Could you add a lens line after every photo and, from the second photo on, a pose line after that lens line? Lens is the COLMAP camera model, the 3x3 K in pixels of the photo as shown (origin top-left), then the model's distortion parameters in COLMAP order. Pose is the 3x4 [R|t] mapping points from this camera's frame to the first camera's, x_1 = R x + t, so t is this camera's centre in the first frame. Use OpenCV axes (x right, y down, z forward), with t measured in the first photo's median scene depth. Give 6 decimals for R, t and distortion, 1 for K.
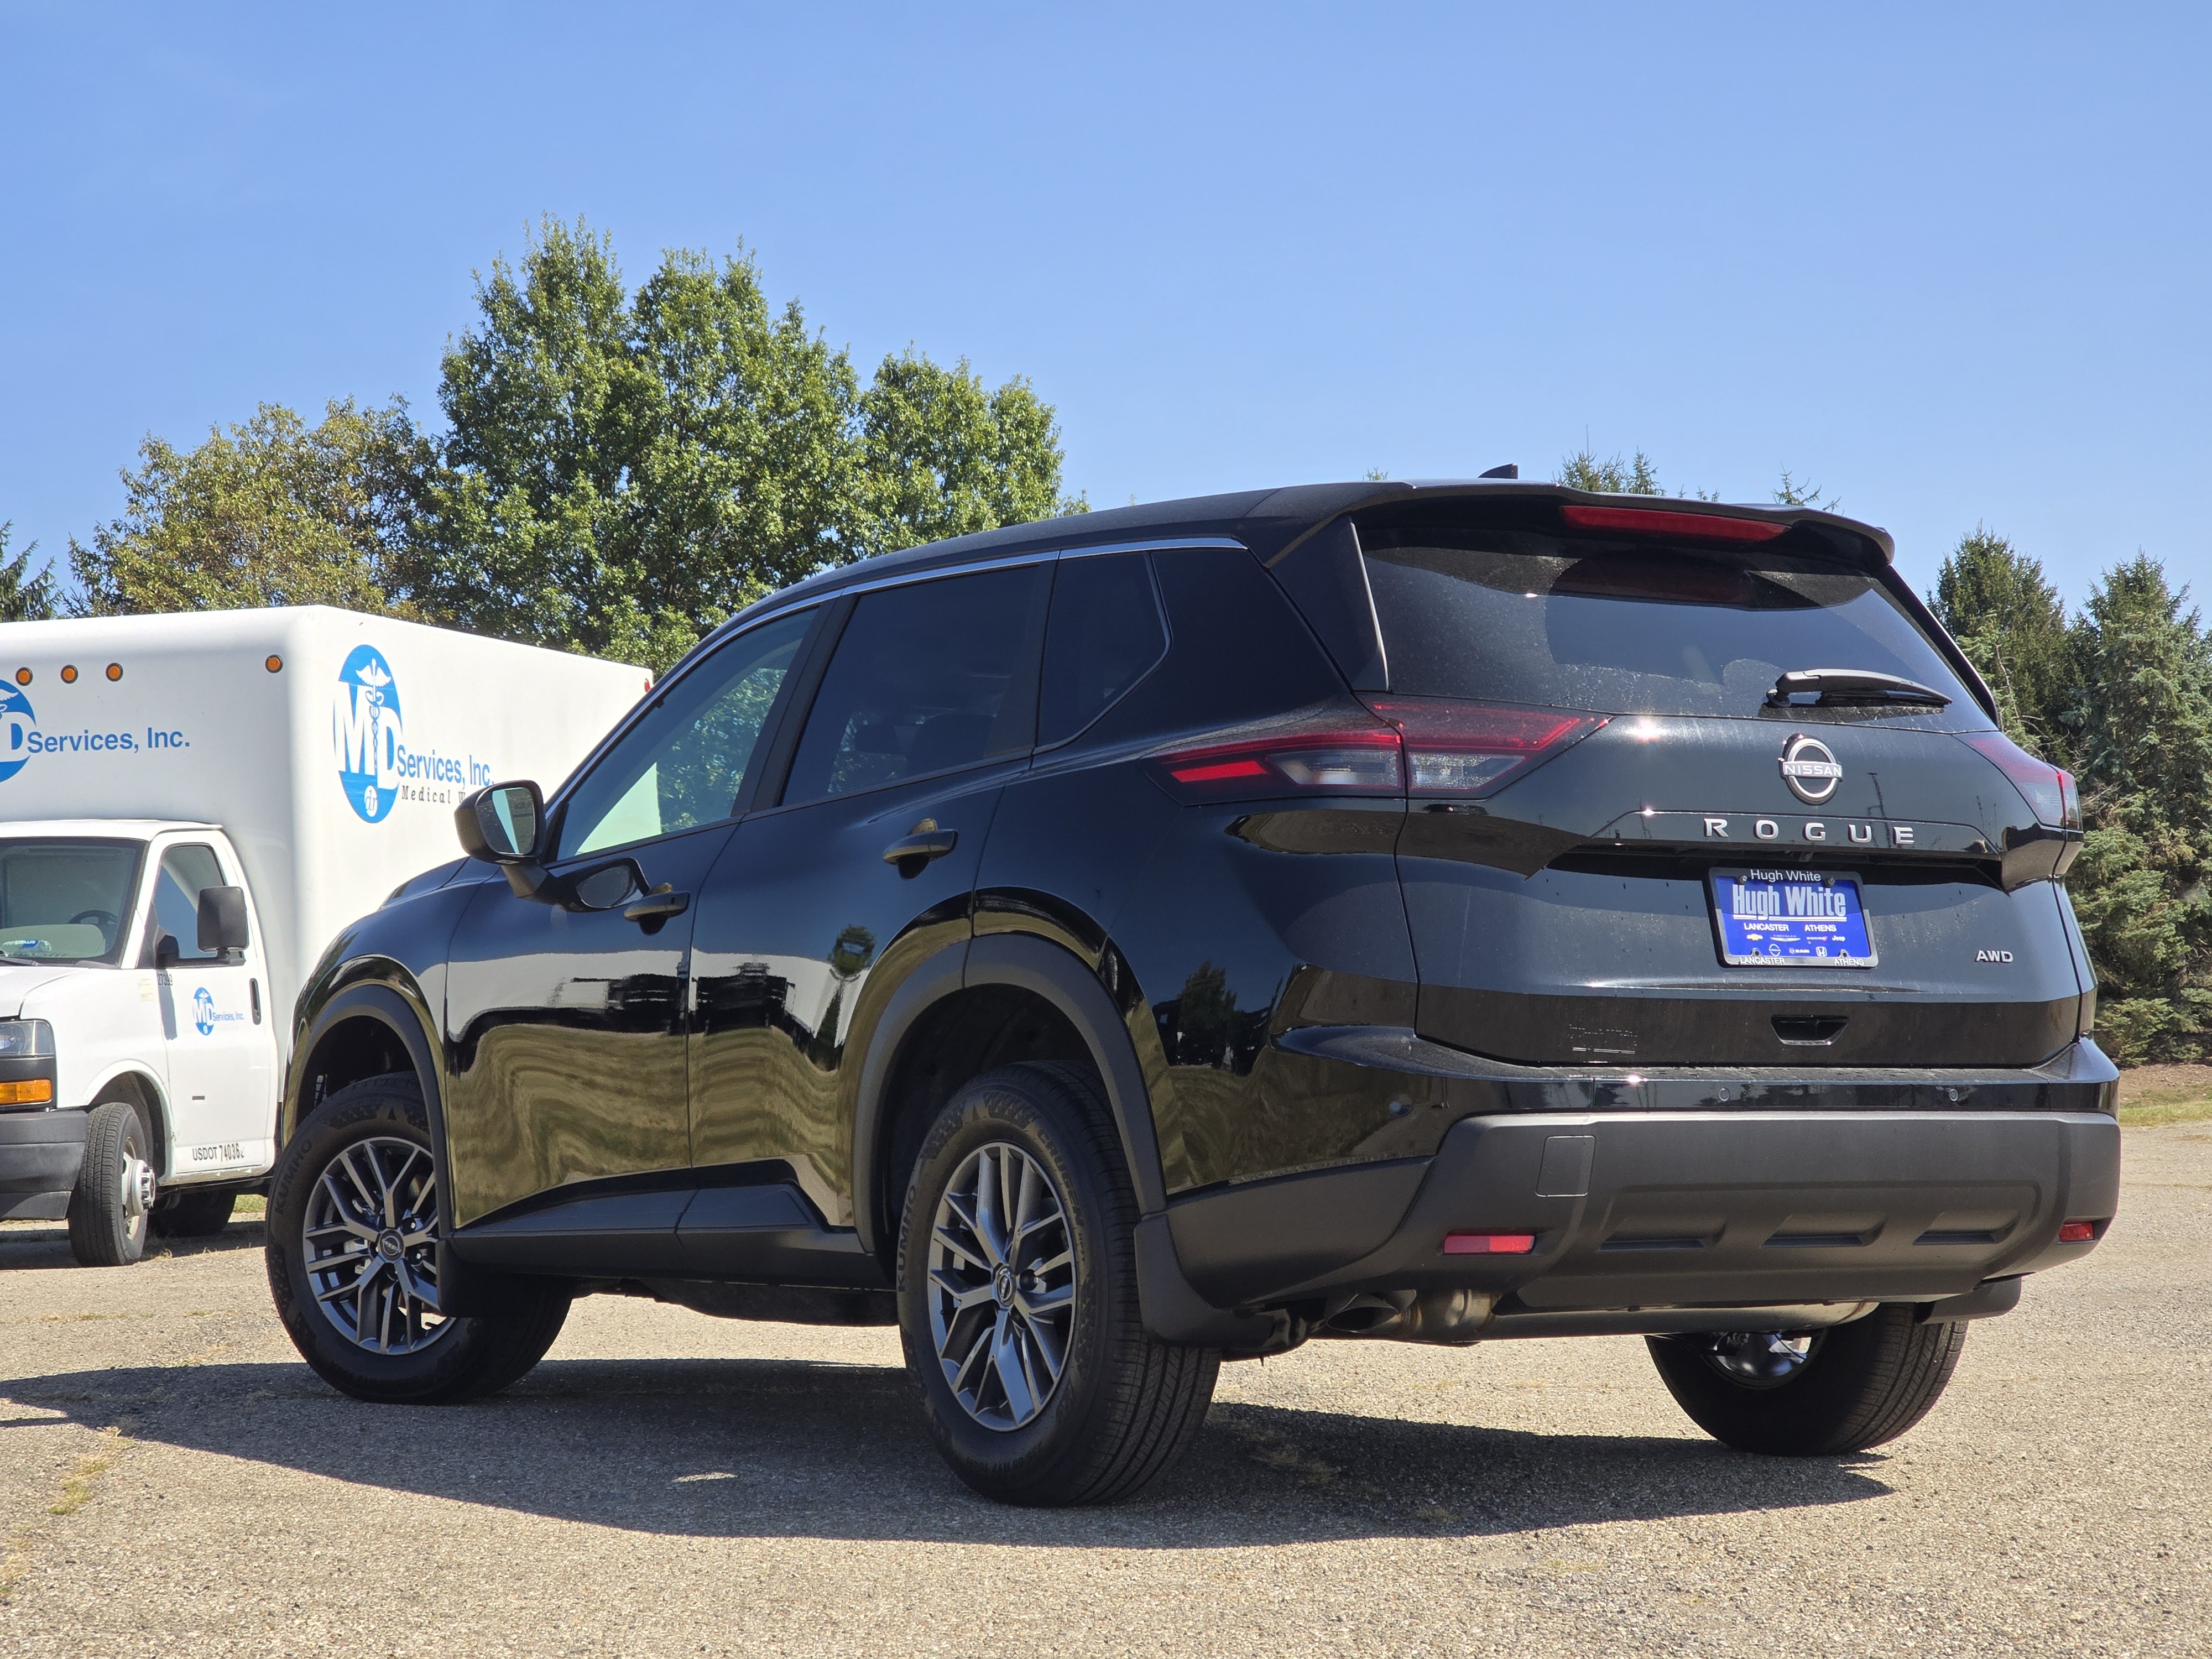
lens RADIAL K [[4301.2, 0, 1110.5], [0, 4301.2, 836.9], [0, 0, 1]] dist [-0.076934, 0.000000]
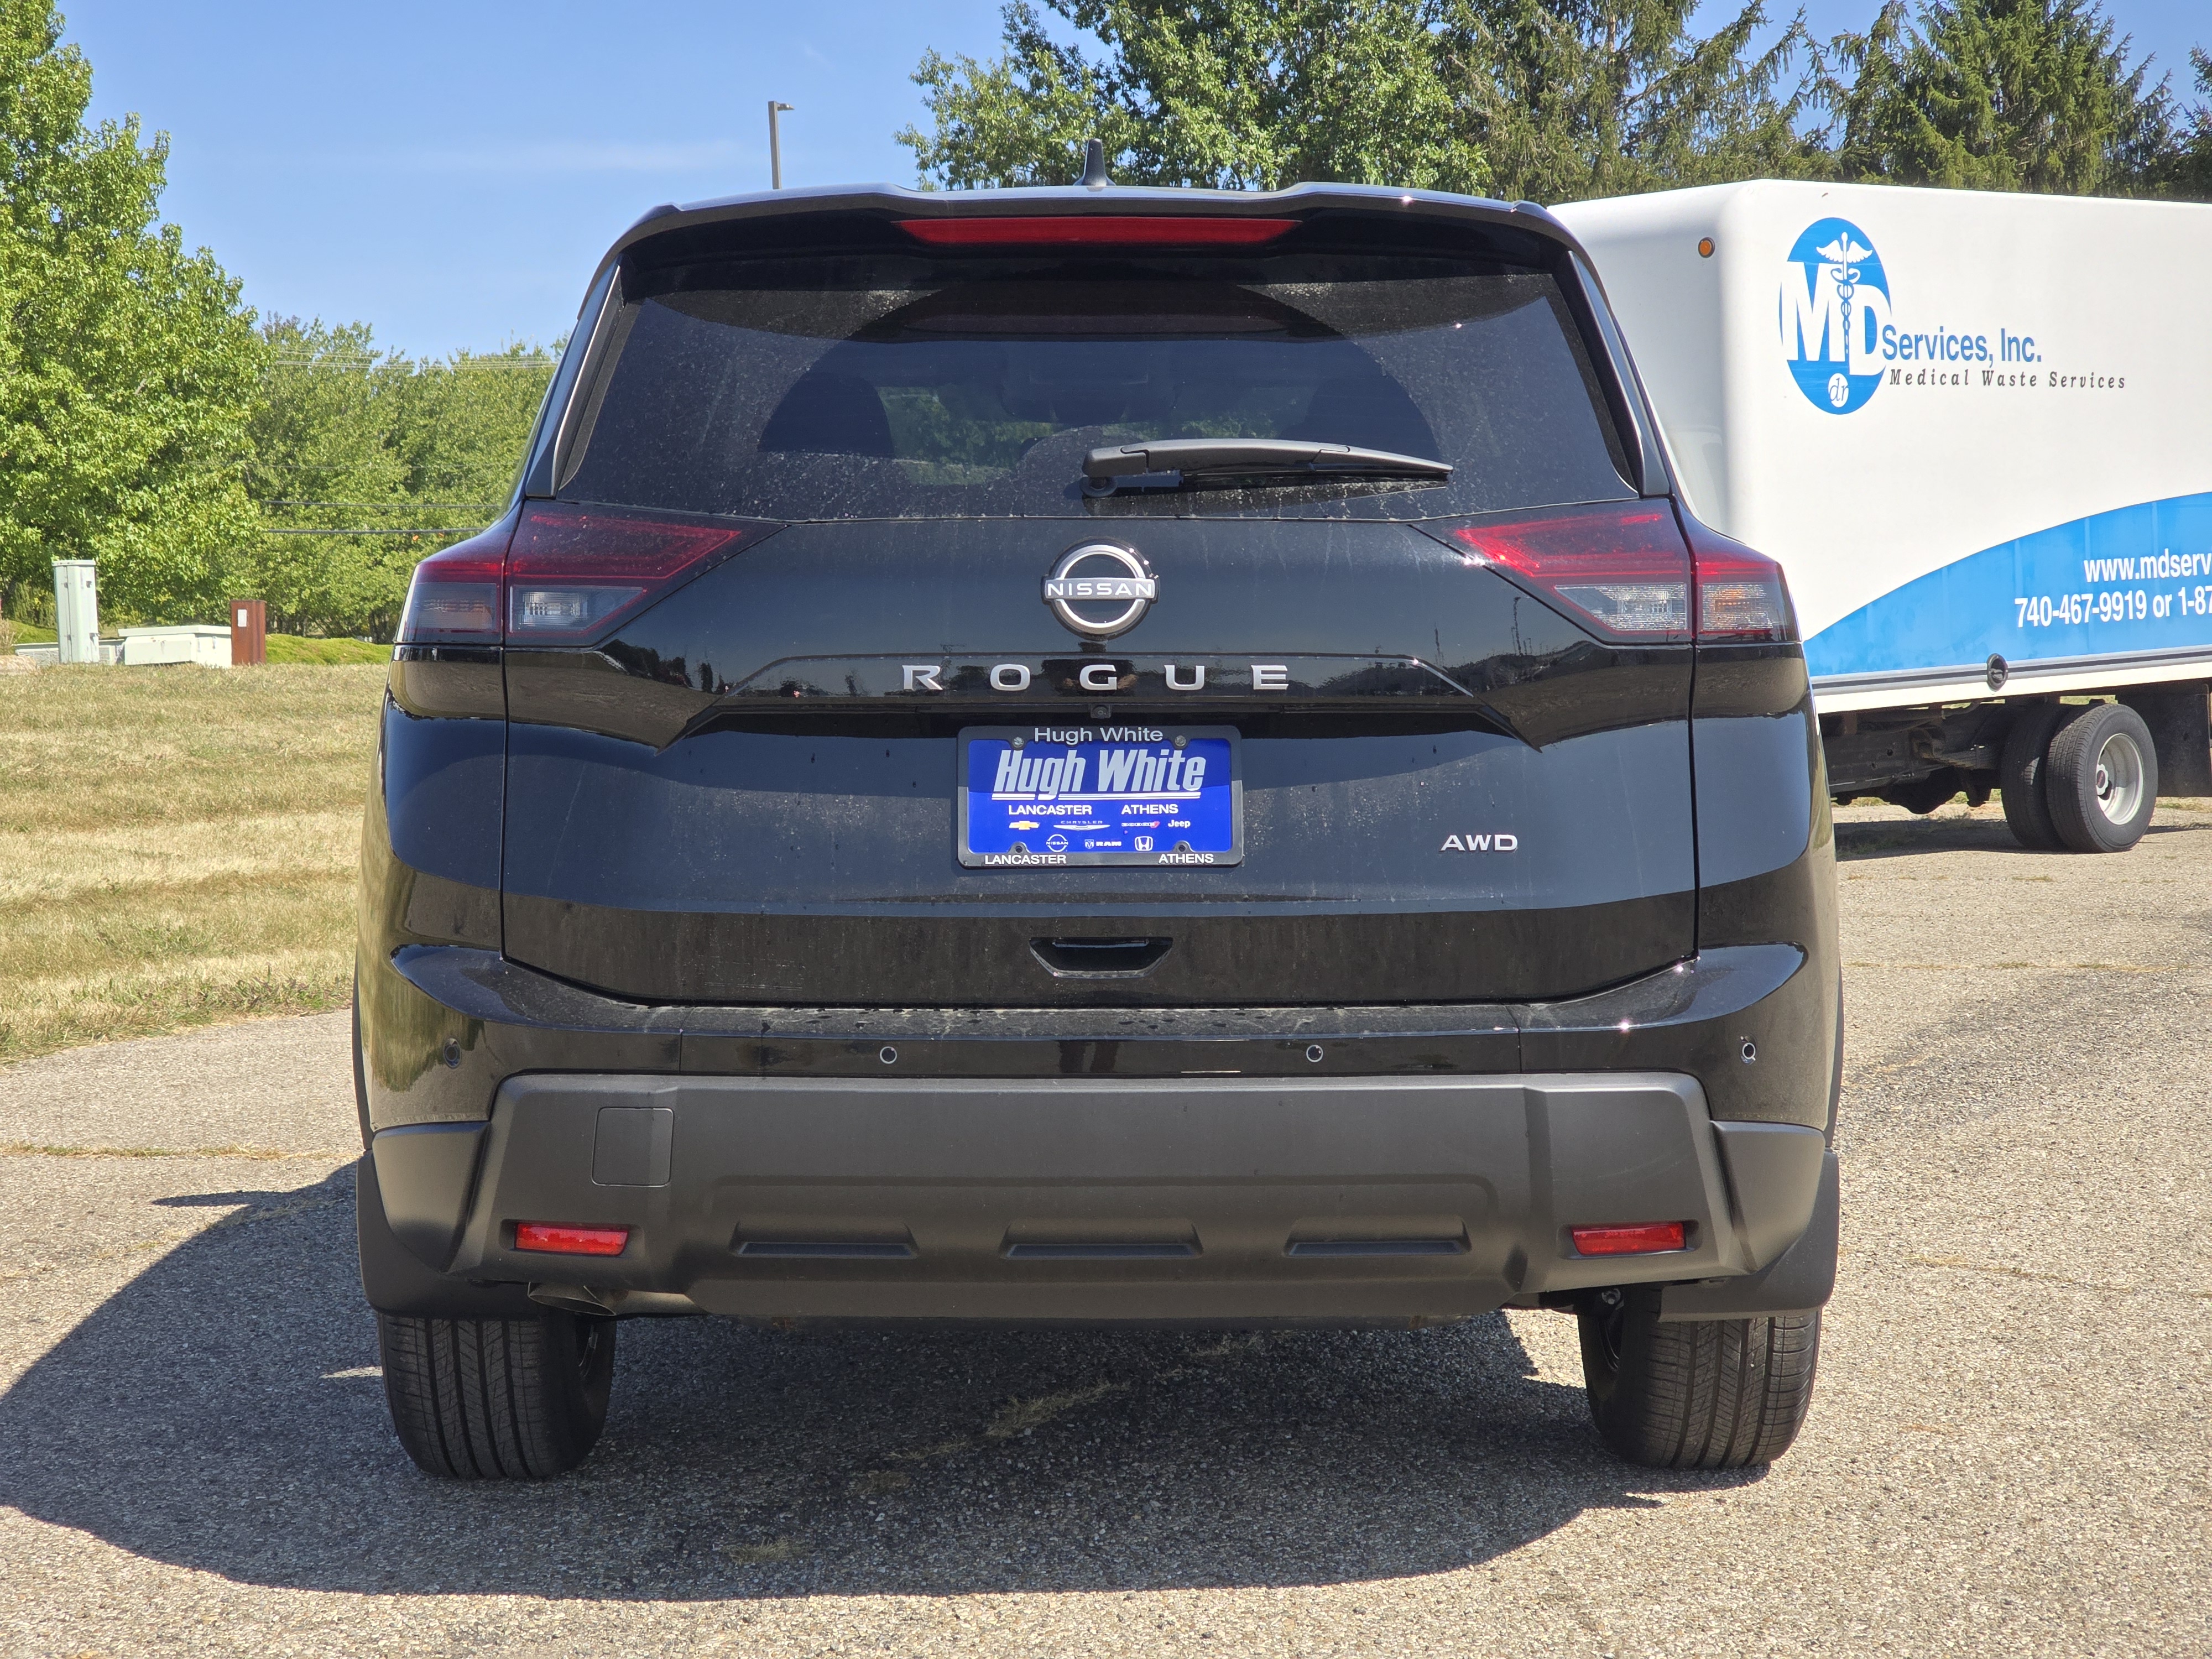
lens RADIAL K [[4301.2, 0, 1104.7], [0, 4301.2, 819.1], [0, 0, 1]] dist [-0.076934, 0.000000]
pose [[0.830949, 0.026600, -0.555713, 0.551629], [0.038277, 0.993756, 0.104803, -0.051556], [0.555031, -0.108357, 0.824742, 0.410770]]
